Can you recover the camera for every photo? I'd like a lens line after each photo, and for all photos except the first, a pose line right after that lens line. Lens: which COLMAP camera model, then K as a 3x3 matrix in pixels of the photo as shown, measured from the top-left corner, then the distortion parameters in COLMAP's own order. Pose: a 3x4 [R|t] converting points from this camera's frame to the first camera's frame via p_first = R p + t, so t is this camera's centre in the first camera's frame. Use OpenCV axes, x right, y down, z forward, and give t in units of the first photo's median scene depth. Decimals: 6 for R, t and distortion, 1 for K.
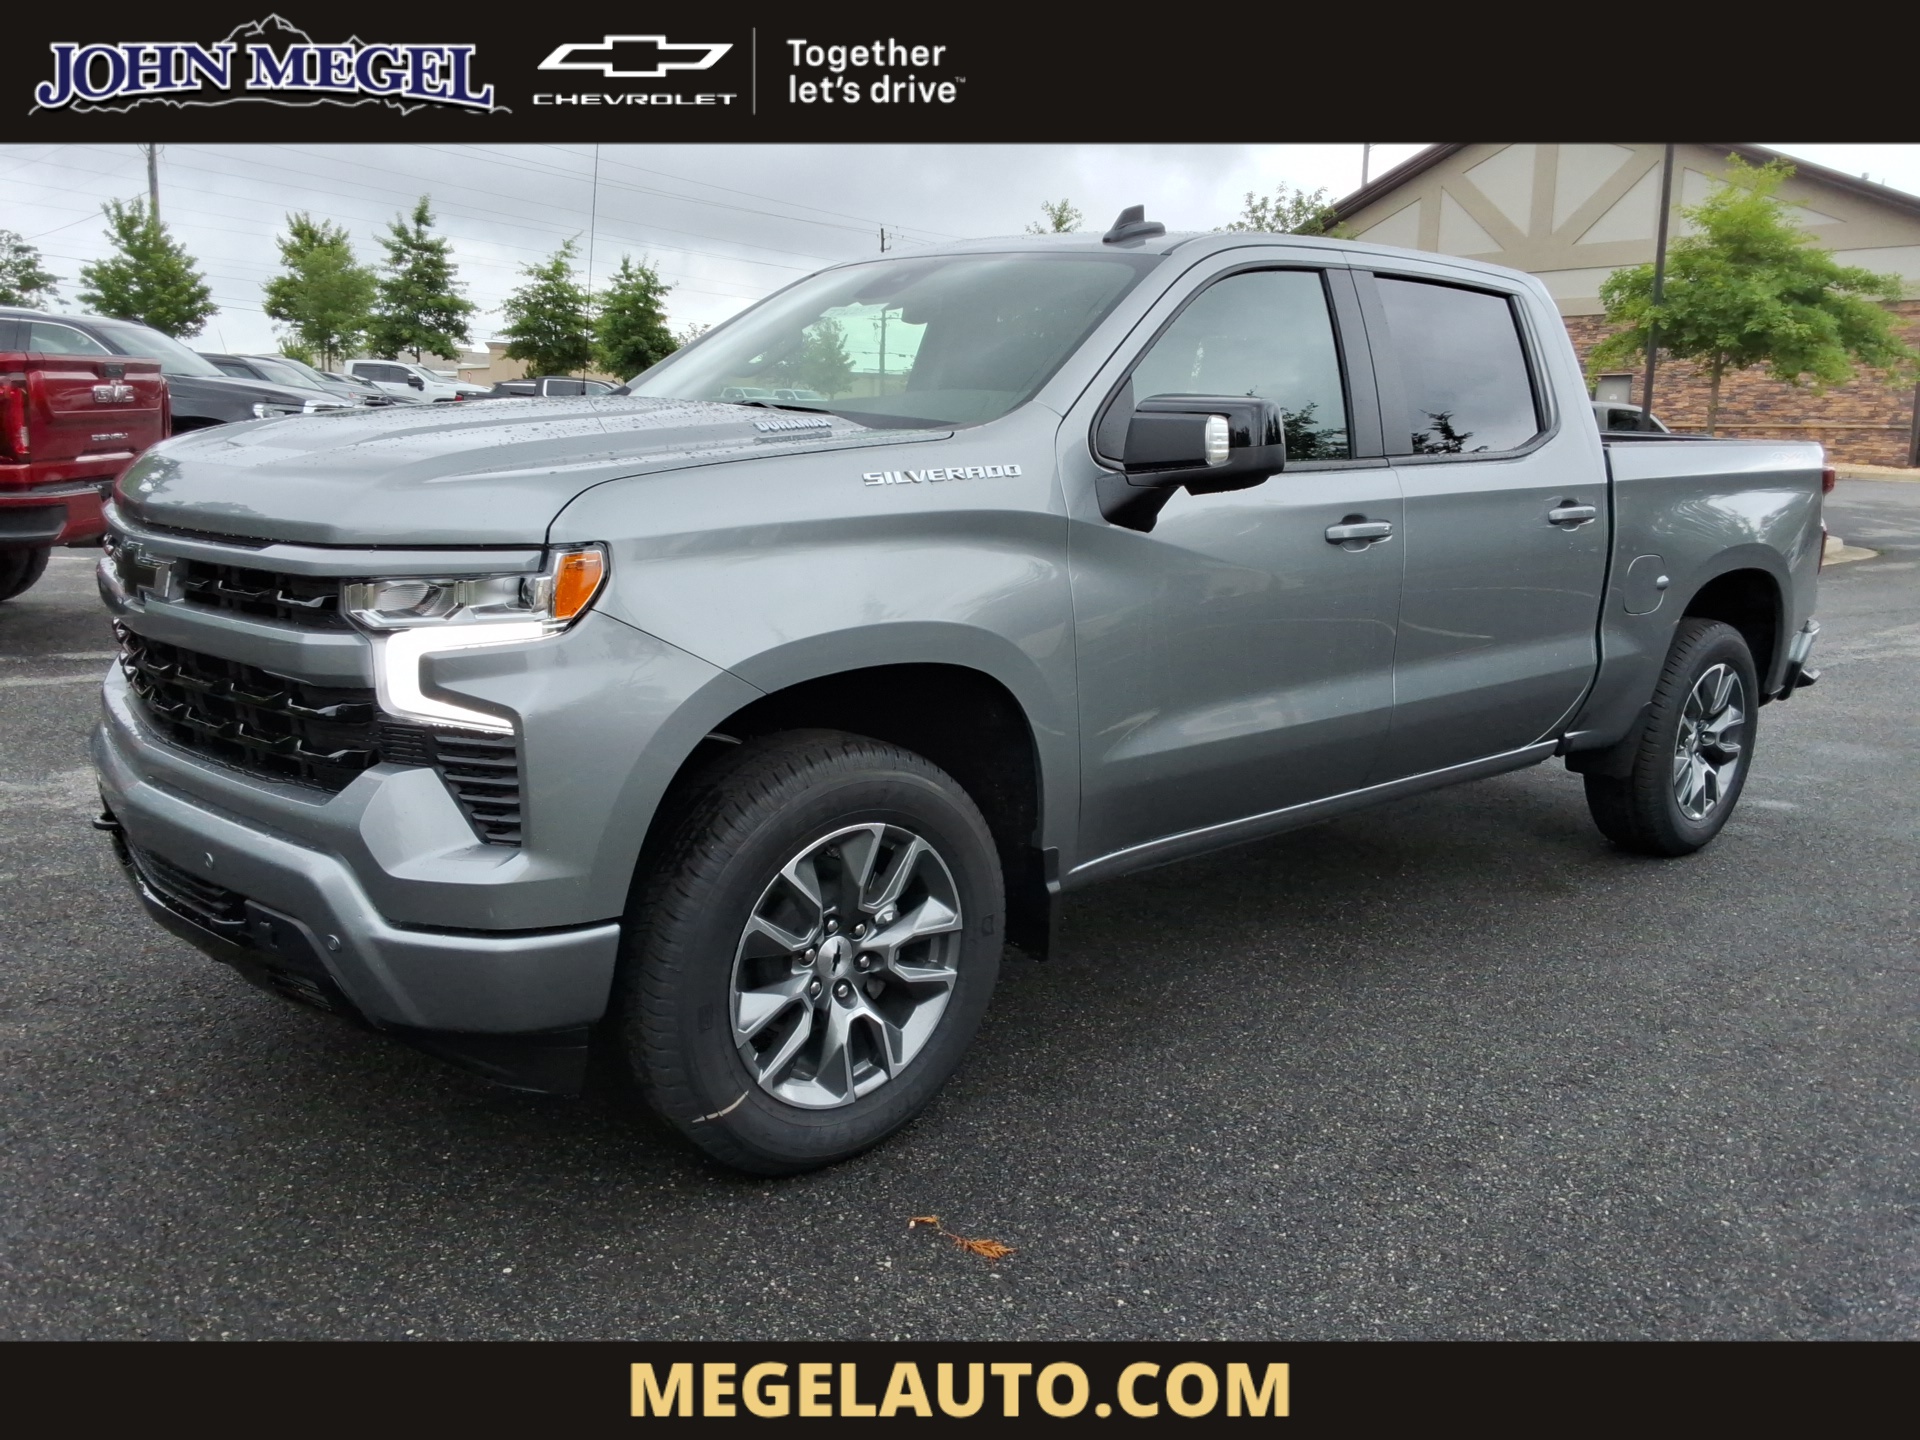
lens RADIAL K [[1545.0, 0, 968.7], [0, 1545.0, 721.3], [0, 0, 1]] dist [0.093216, -0.131894]
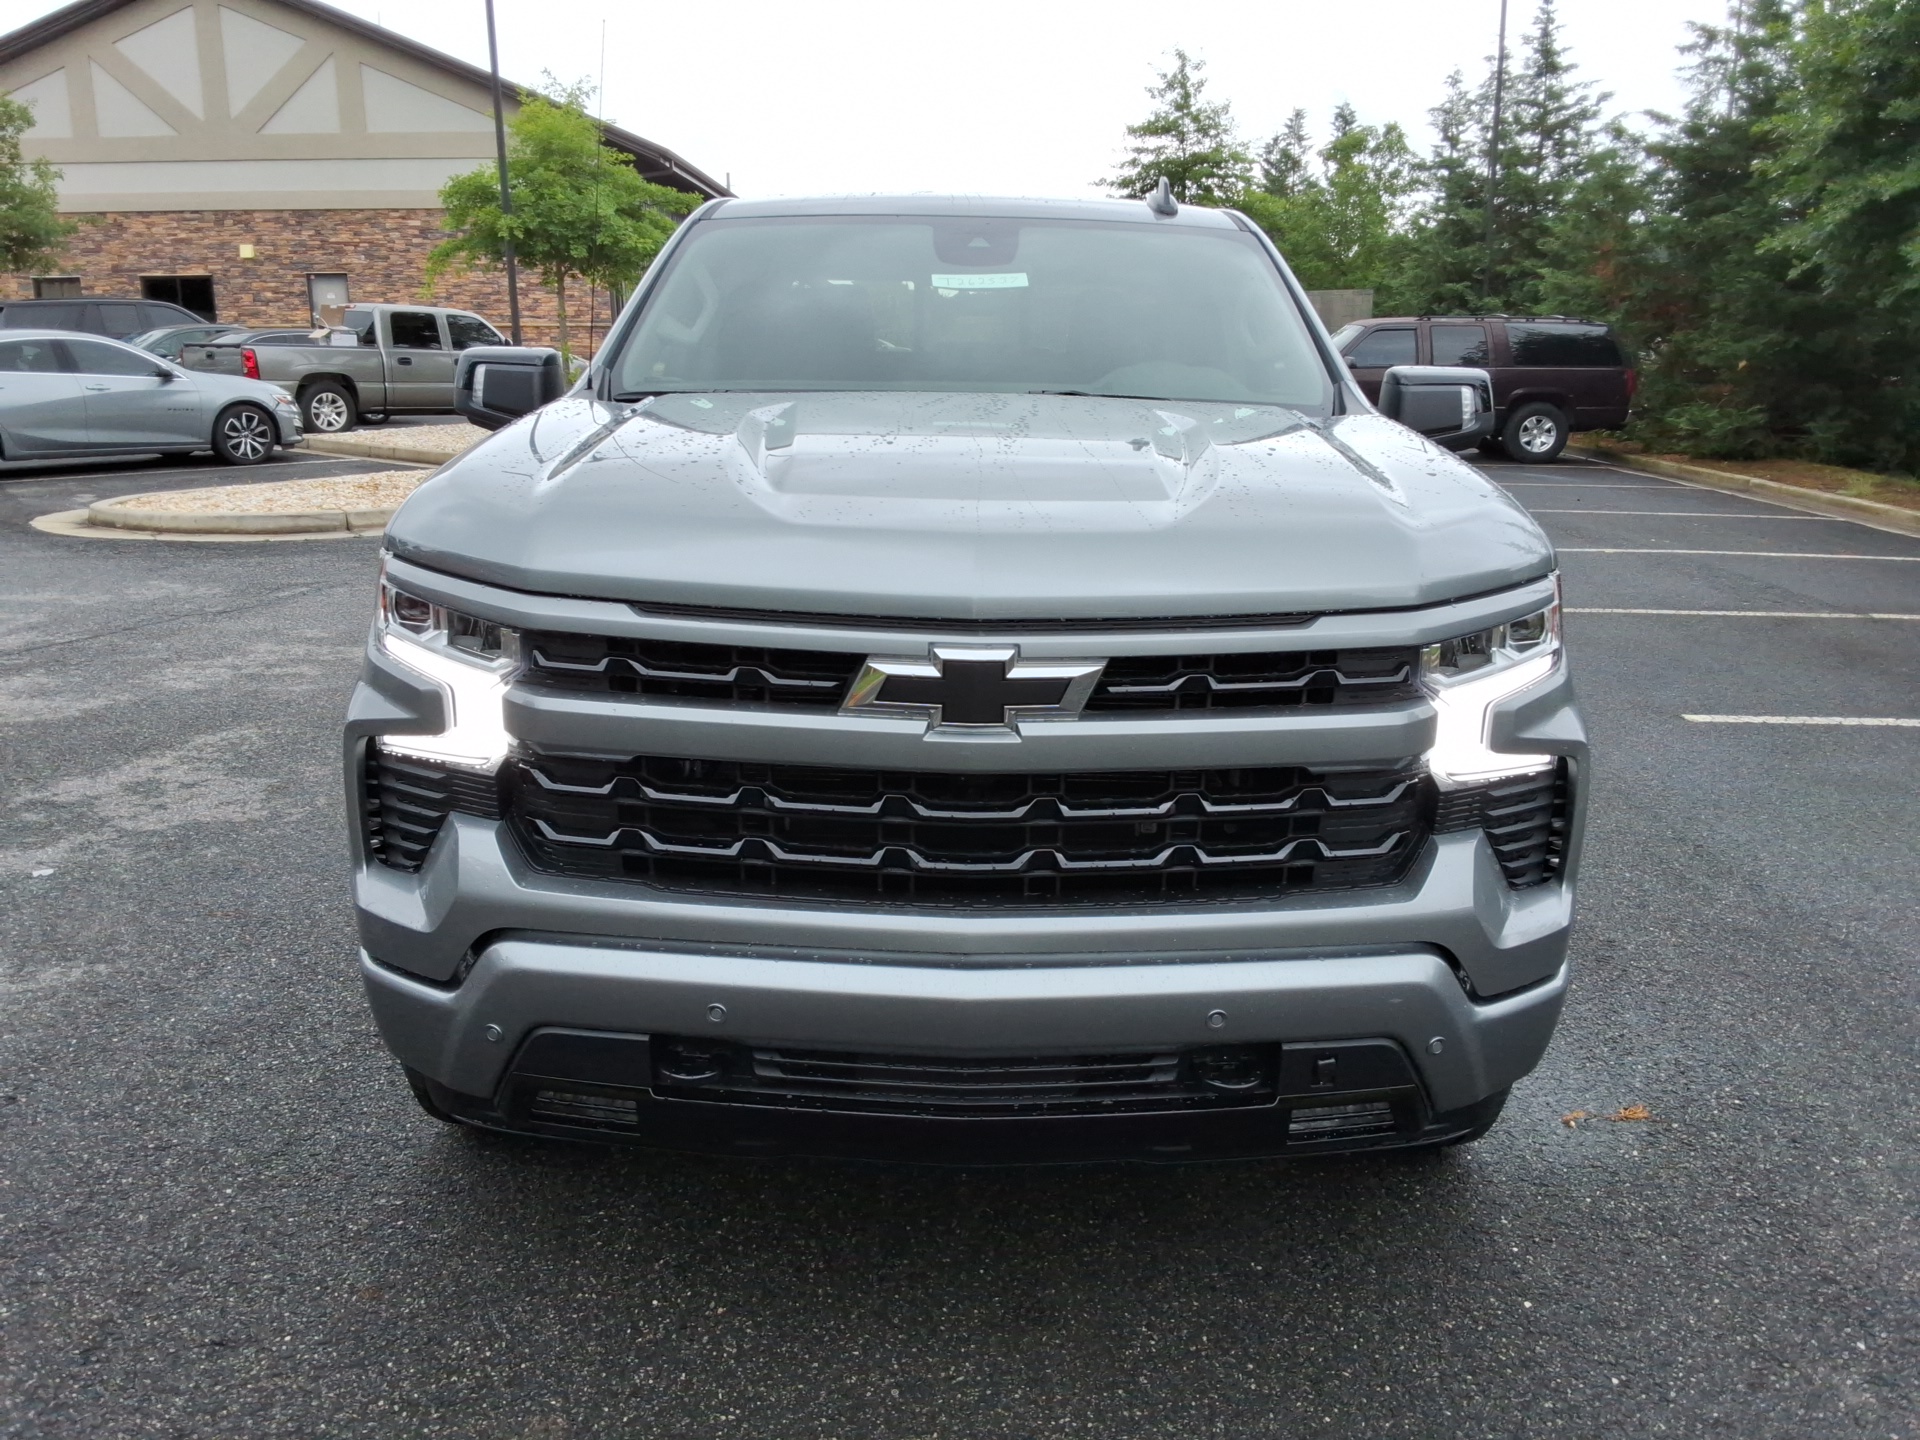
lens RADIAL K [[1545.0, 0, 983.5], [0, 1545.0, 715.0], [0, 0, 1]] dist [0.093216, -0.131894]
pose [[0.671436, -0.200597, 0.713397, -0.909761], [0.156542, 0.979337, 0.128041, -0.153257], [-0.724340, 0.025705, 0.688963, 0.437117]]
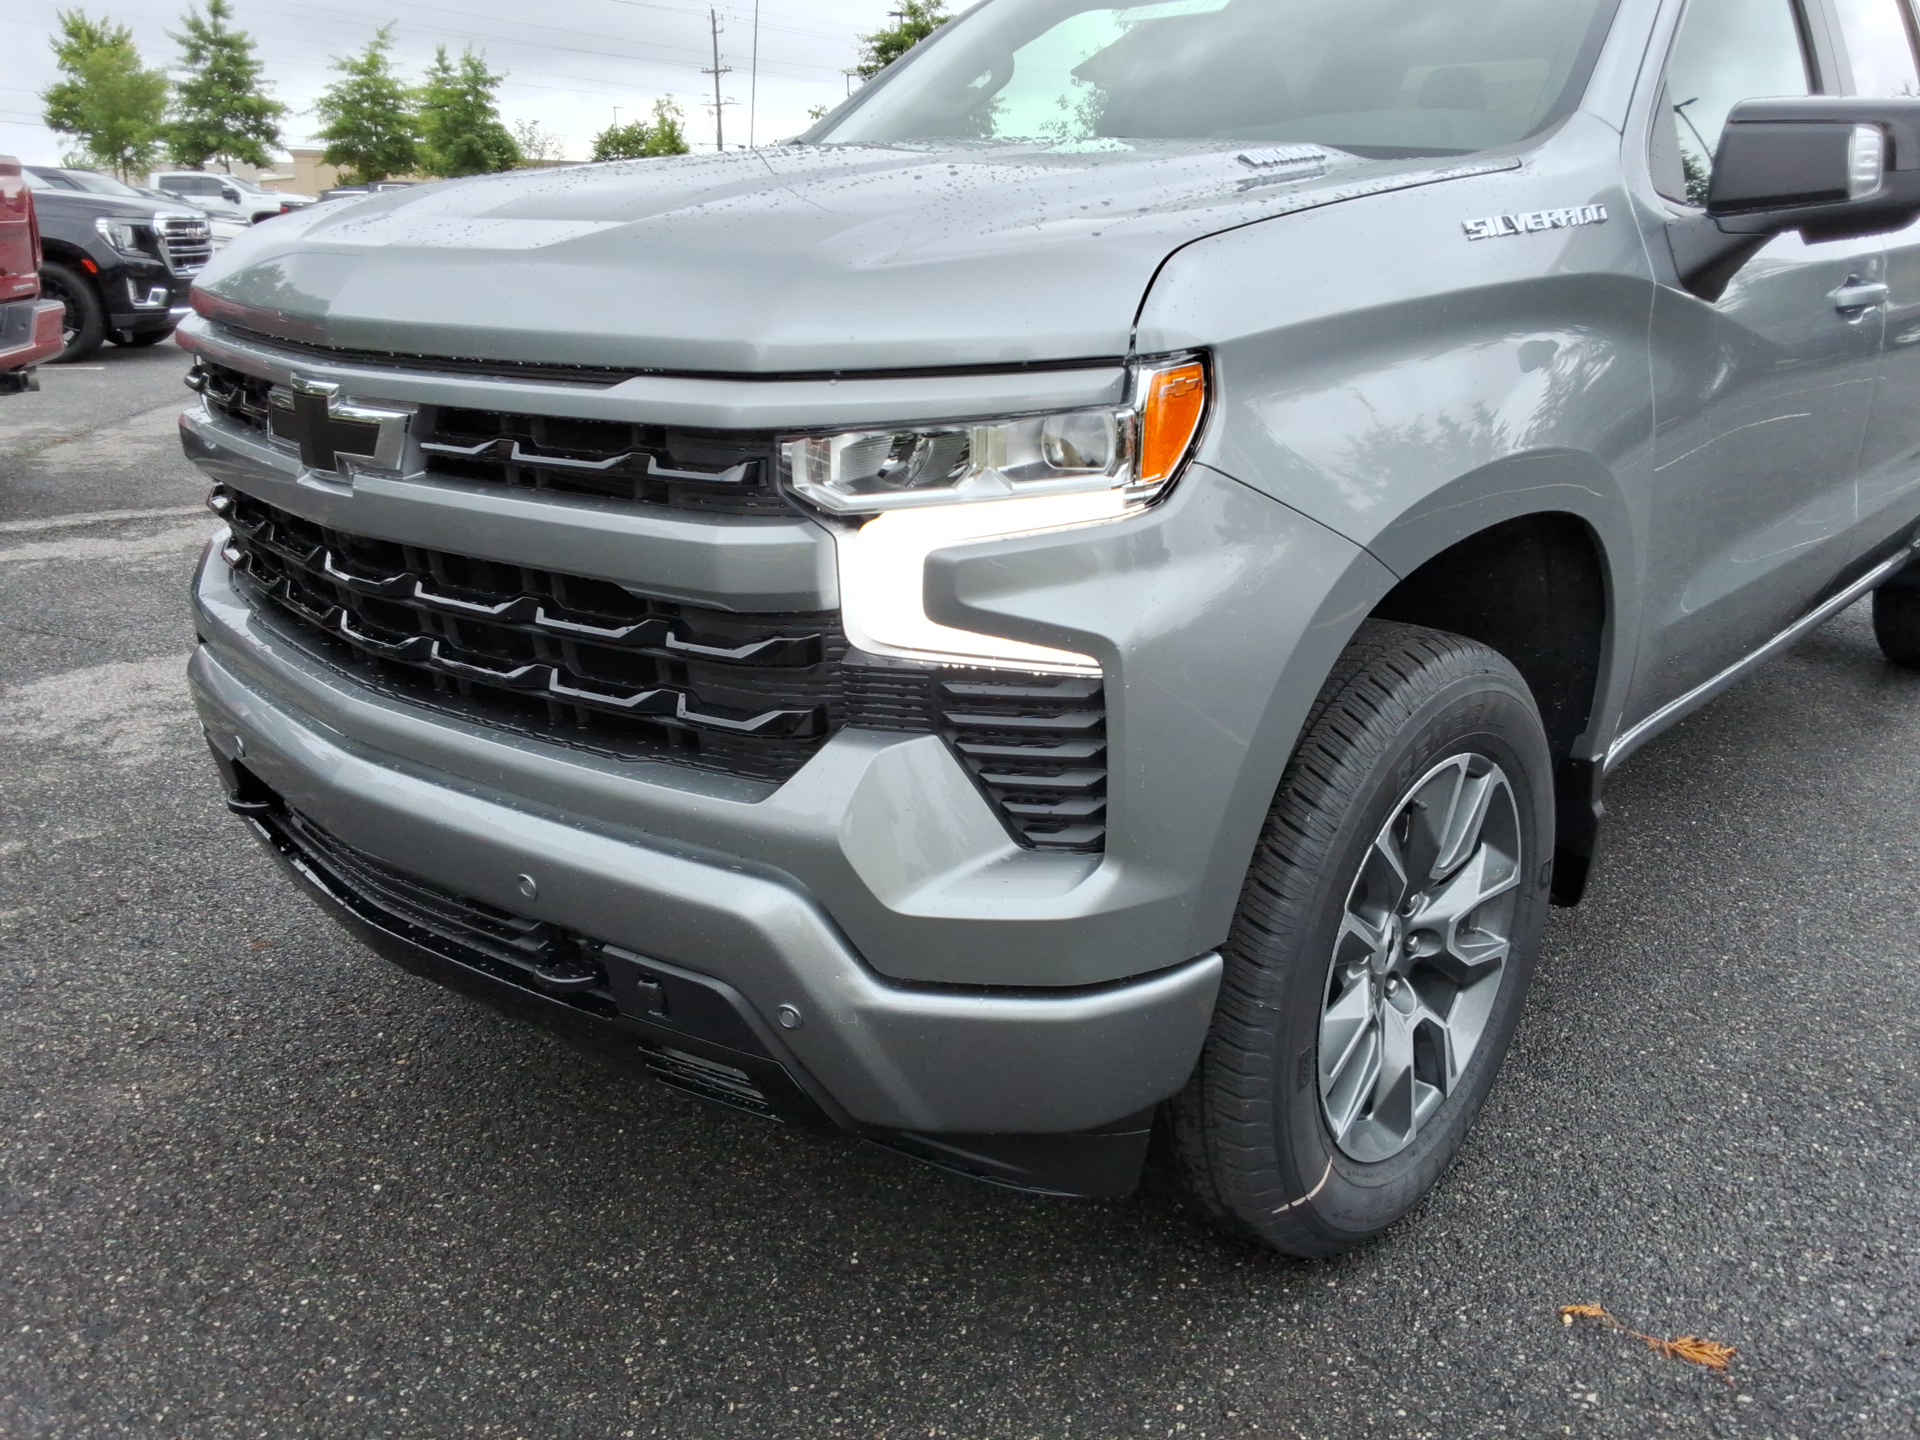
lens RADIAL K [[1545.0, 0, 966.8], [0, 1545.0, 715.1], [0, 0, 1]] dist [0.093216, -0.131894]
pose [[0.994834, -0.061743, 0.080584, -0.290537], [0.051850, 0.991474, 0.119546, -0.038487], [-0.087278, -0.114750, 0.989553, 0.299343]]
